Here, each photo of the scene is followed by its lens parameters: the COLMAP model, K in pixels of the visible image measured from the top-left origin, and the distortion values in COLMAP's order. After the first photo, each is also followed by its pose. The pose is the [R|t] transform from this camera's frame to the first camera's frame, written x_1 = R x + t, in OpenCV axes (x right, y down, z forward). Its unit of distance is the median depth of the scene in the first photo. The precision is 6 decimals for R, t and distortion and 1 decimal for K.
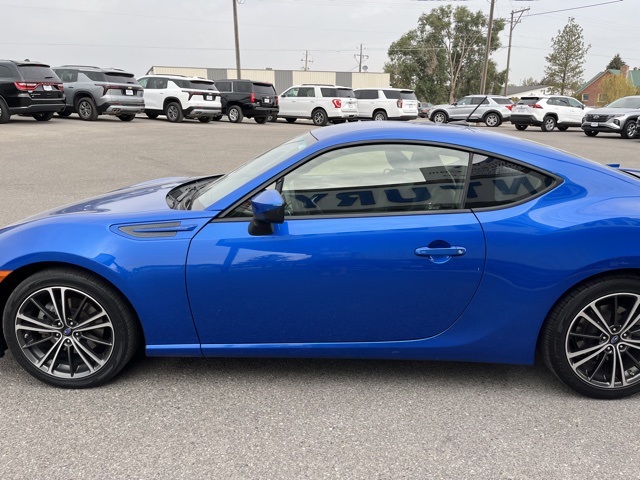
lens RADIAL K [[482.6, 0, 320.0], [0, 482.6, 240.0], [0, 0, 1]] dist [0.070577, -0.090947]
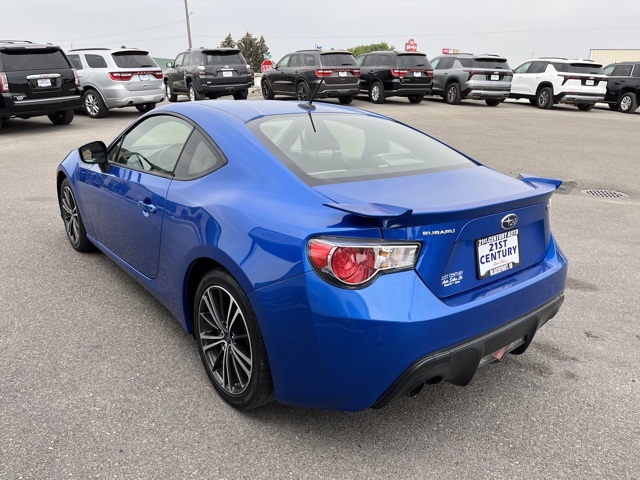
lens RADIAL K [[480.1, 0, 323.2], [0, 480.1, 240.3], [0, 0, 1]] dist [0.073465, -0.094967]
pose [[0.664329, 0.235706, -0.709303, 0.146798], [-0.216128, 0.969014, 0.119585, -0.013693], [0.715511, 0.073856, 0.694686, 0.053184]]
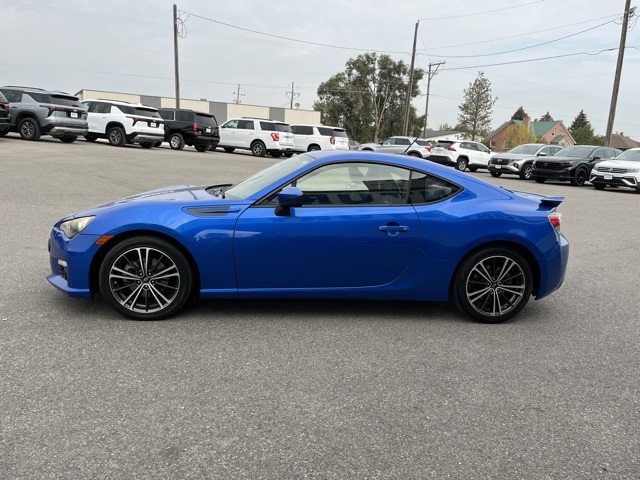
lens RADIAL K [[480.1, 0, 323.2], [0, 480.1, 240.3], [0, 0, 1]] dist [0.073465, -0.094967]
pose [[0.987744, 0.019720, 0.154834, -0.024549], [-0.009608, 0.997788, -0.065783, 0.017885], [-0.155789, 0.063489, 0.985748, -0.058065]]
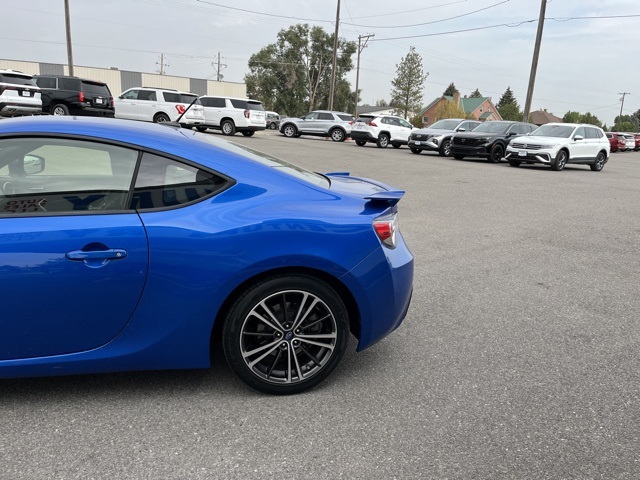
lens RADIAL K [[485.1, 0, 321.4], [0, 485.1, 238.2], [0, 0, 1]] dist [0.072516, -0.099262]
pose [[0.961786, -0.011797, 0.273546, 0.042228], [0.018827, 0.999556, -0.023088, 0.002260], [-0.273153, 0.027355, 0.961582, -0.002526]]
